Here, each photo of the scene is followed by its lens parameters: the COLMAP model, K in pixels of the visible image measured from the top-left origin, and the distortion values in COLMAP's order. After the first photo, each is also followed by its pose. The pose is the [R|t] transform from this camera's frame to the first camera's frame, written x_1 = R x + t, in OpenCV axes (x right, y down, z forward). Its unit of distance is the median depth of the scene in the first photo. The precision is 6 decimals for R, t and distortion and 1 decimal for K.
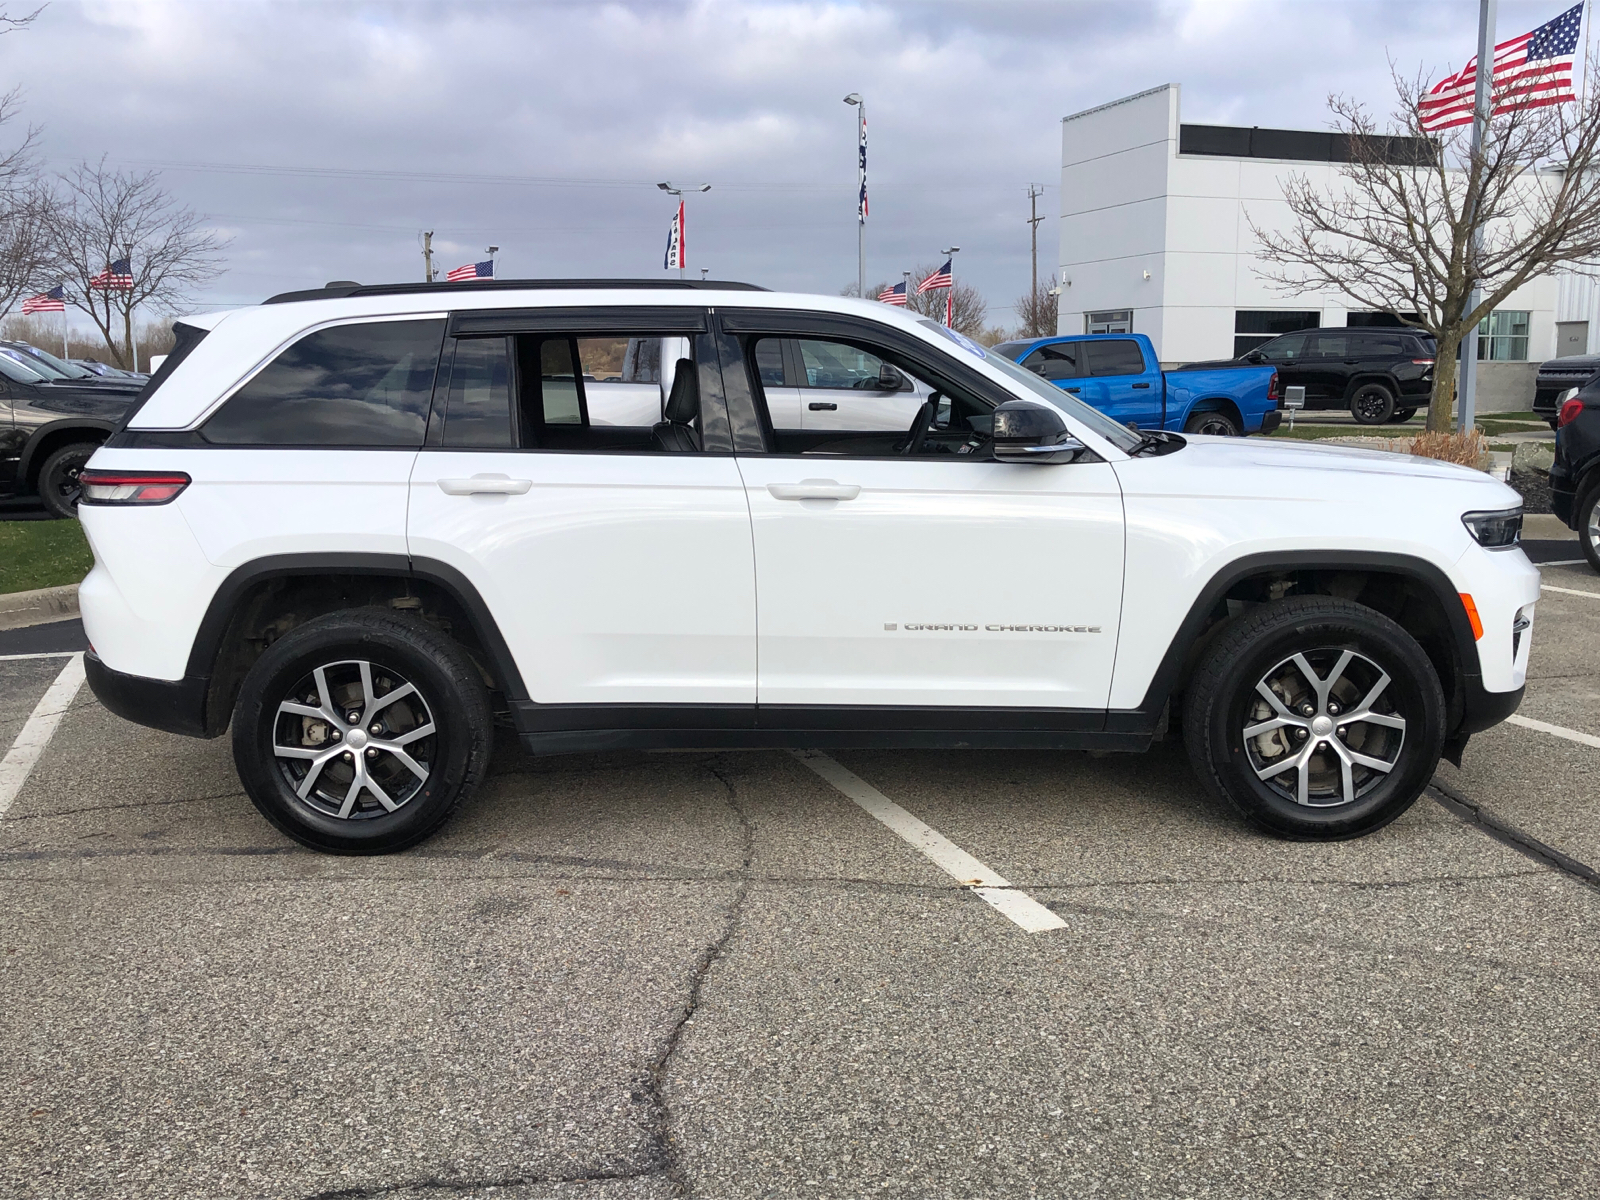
lens RADIAL K [[1553.2, 0, 797.8], [0, 1553.2, 595.4], [0, 0, 1]] dist [0.015407, 0.000000]
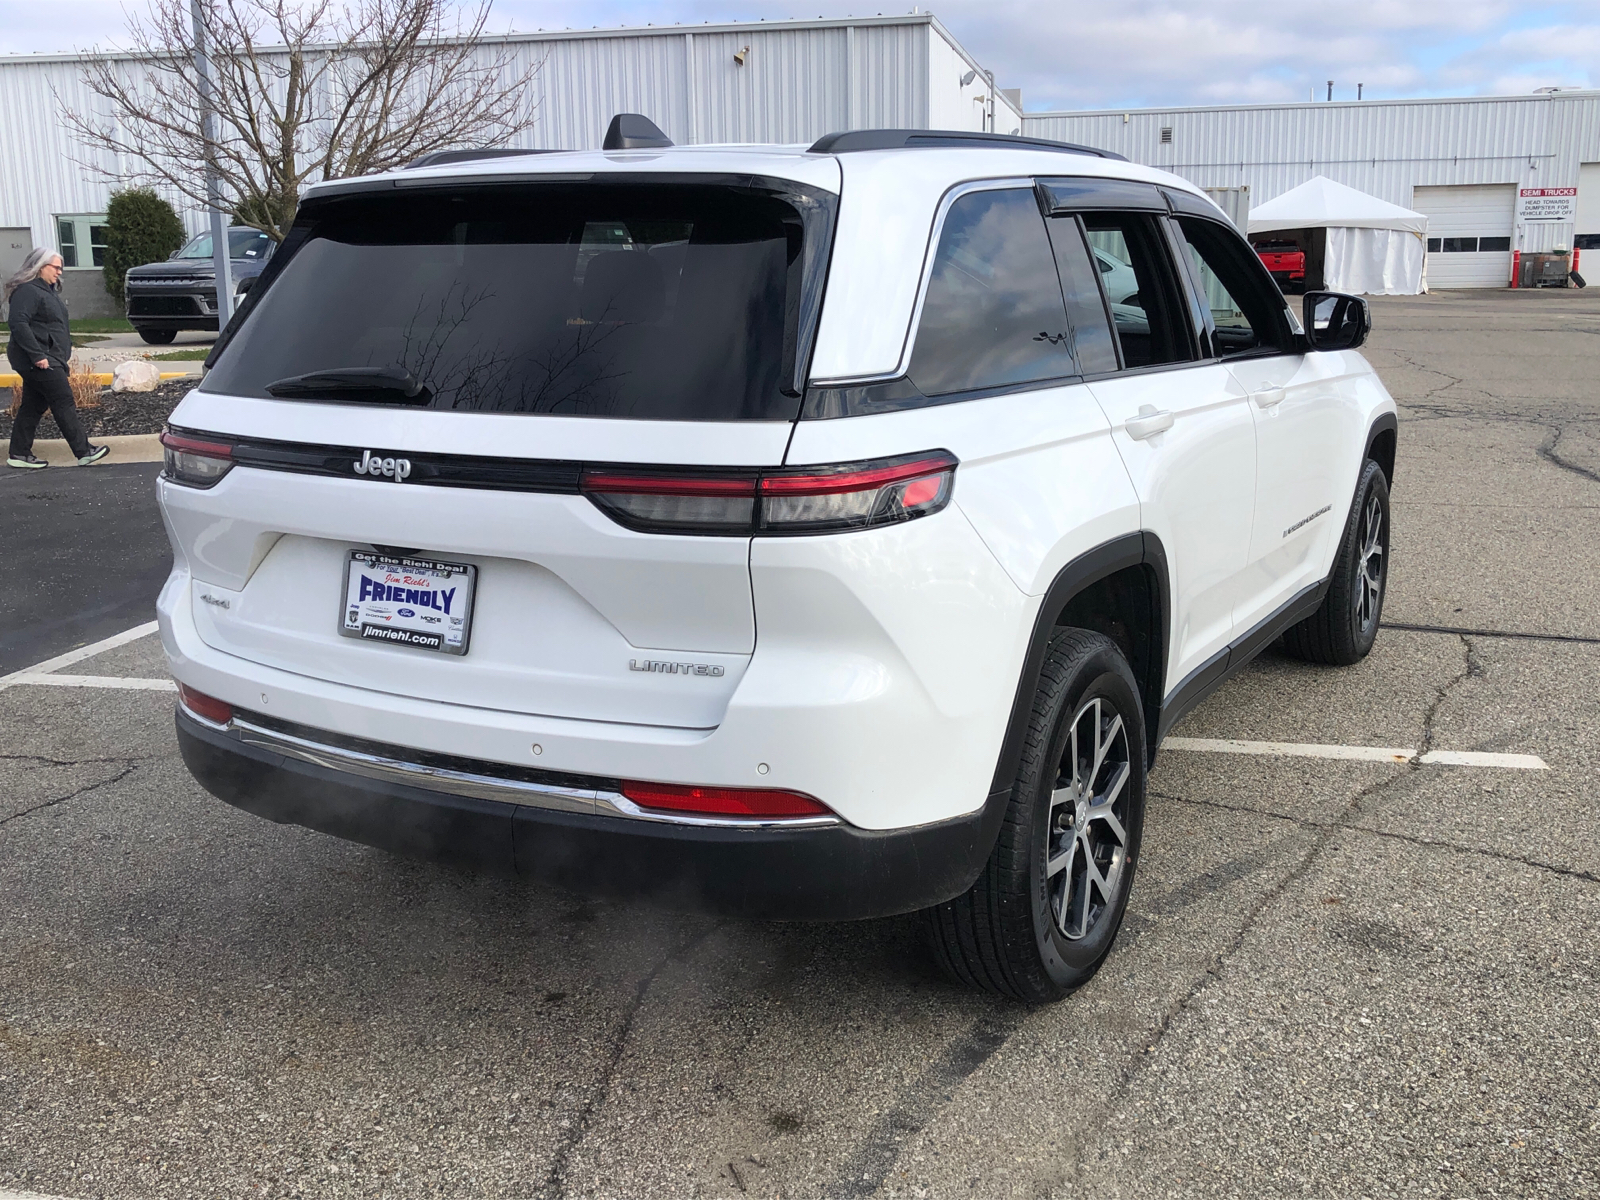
lens RADIAL K [[1553.2, 0, 805.6], [0, 1553.2, 588.6], [0, 0, 1]] dist [0.015407, 0.000000]
pose [[0.502027, -0.177274, 0.846488, -0.896697], [0.132994, 0.982949, 0.126977, -0.106435], [-0.854565, 0.048832, 0.517044, 0.748087]]
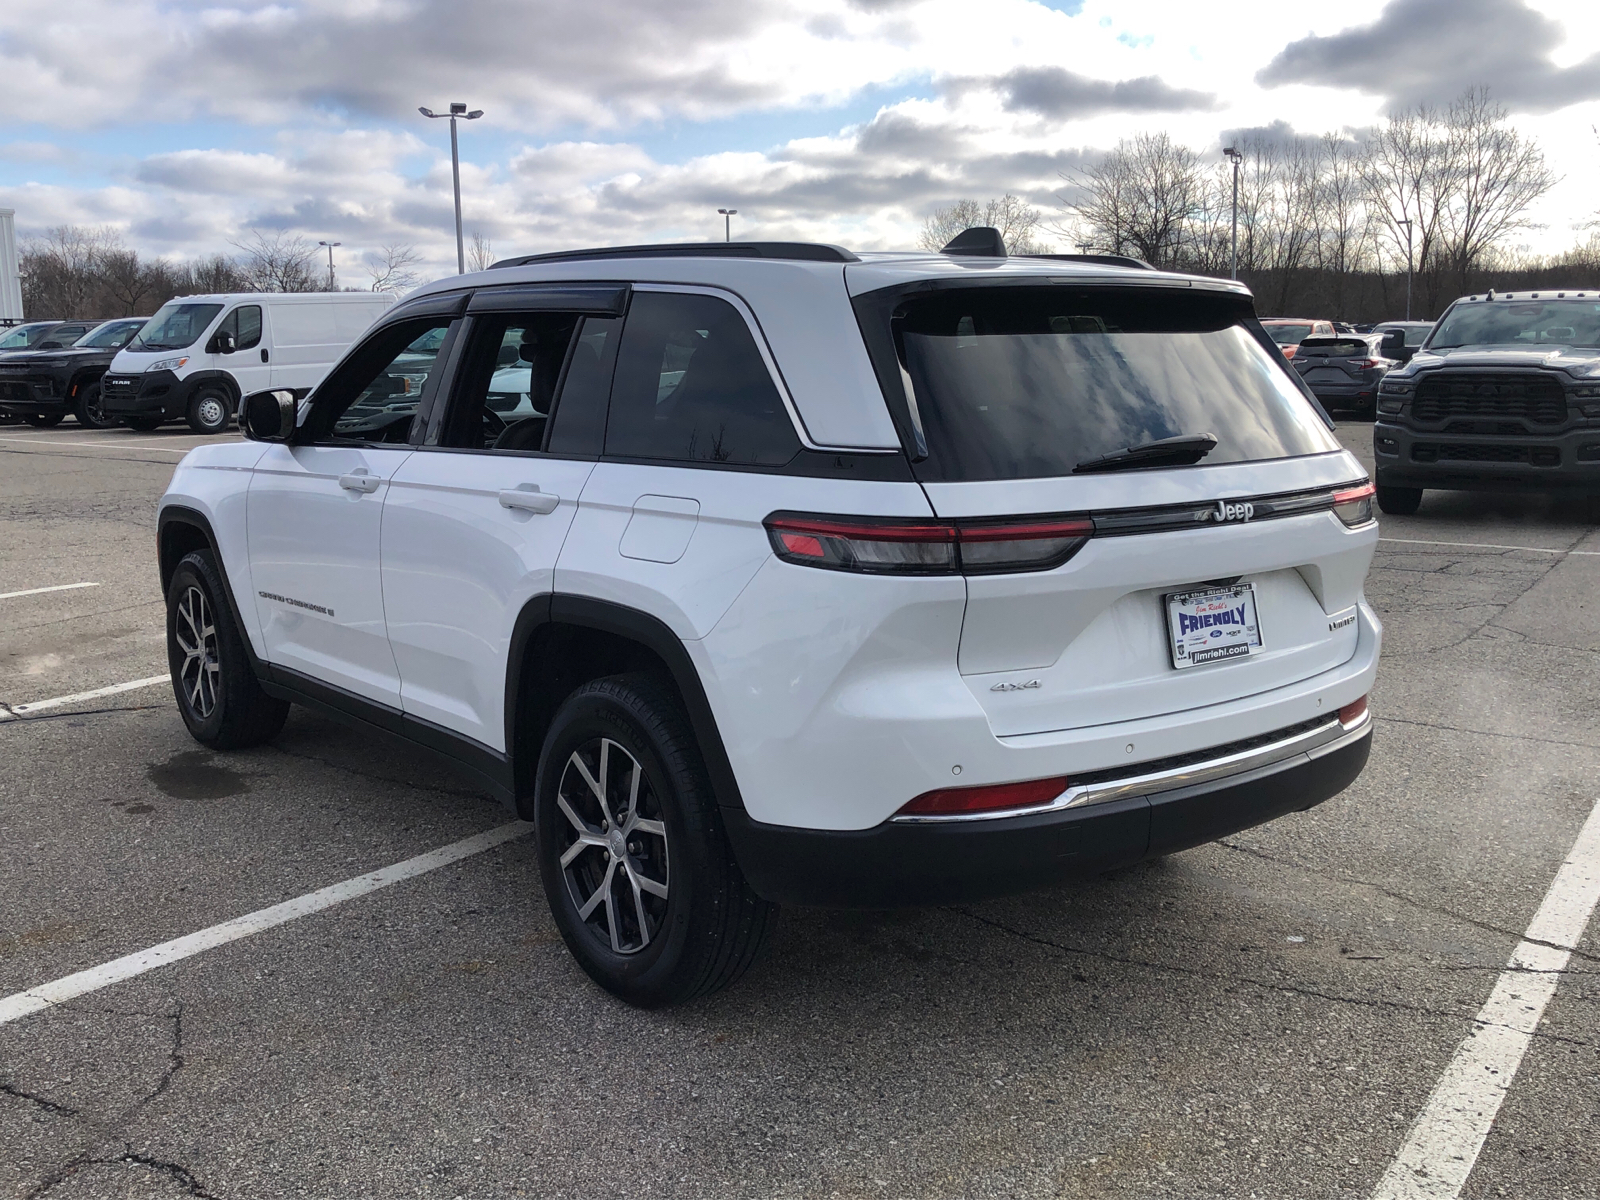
lens RADIAL K [[1553.2, 0, 793.0], [0, 1553.2, 591.4], [0, 0, 1]] dist [0.015407, 0.000000]
pose [[-0.613910, -0.111478, 0.781465, -0.912042], [0.129265, 0.962417, 0.238841, -0.253670], [-0.778720, 0.247643, -0.576427, 1.717885]]
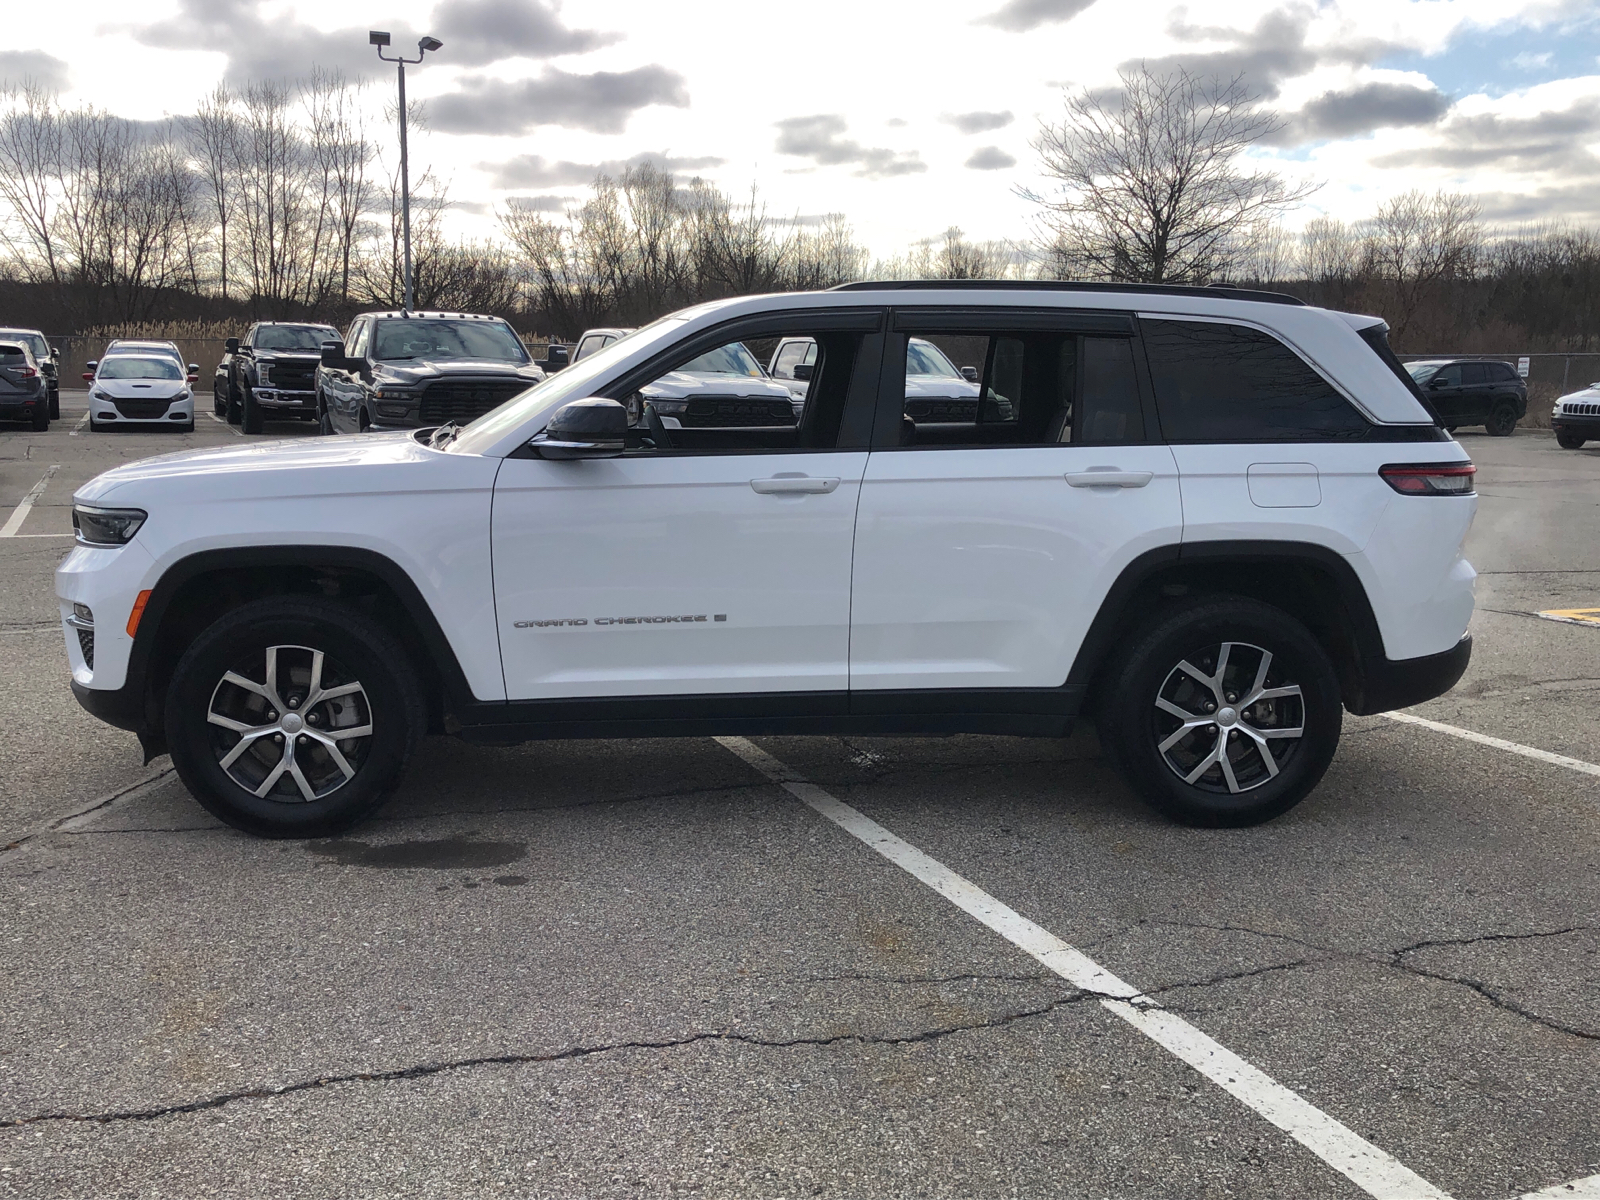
lens RADIAL K [[1553.2, 0, 796.8], [0, 1553.2, 612.9], [0, 0, 1]] dist [0.015407, 0.000000]
pose [[-0.997446, 0.009464, -0.070791, 0.081449], [-0.012826, 0.951331, 0.307904, -0.354344], [0.070260, 0.308026, -0.948780, 2.337462]]
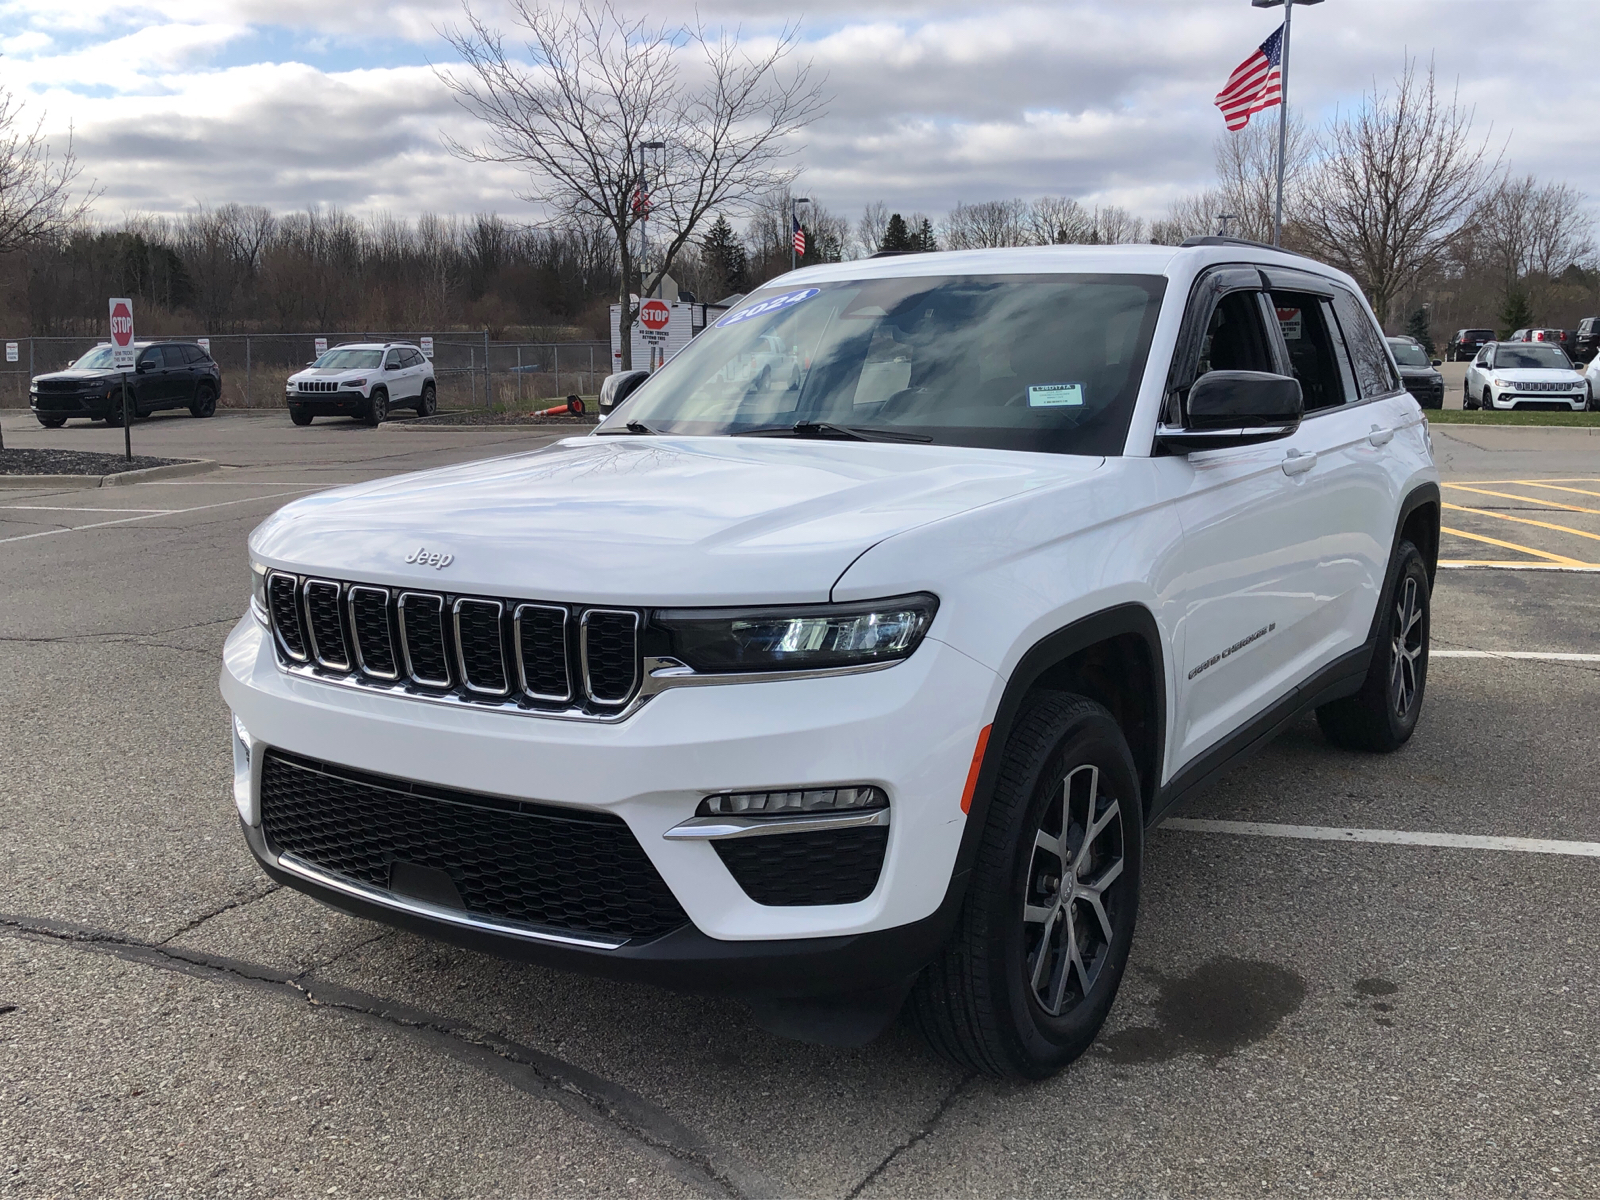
lens RADIAL K [[1553.2, 0, 790.7], [0, 1553.2, 610.2], [0, 0, 1]] dist [0.015407, 0.000000]
pose [[-0.542210, 0.151271, -0.826514, 0.919893], [-0.116527, 0.960618, 0.252259, -0.234653], [0.832123, 0.233088, -0.503230, 1.586918]]
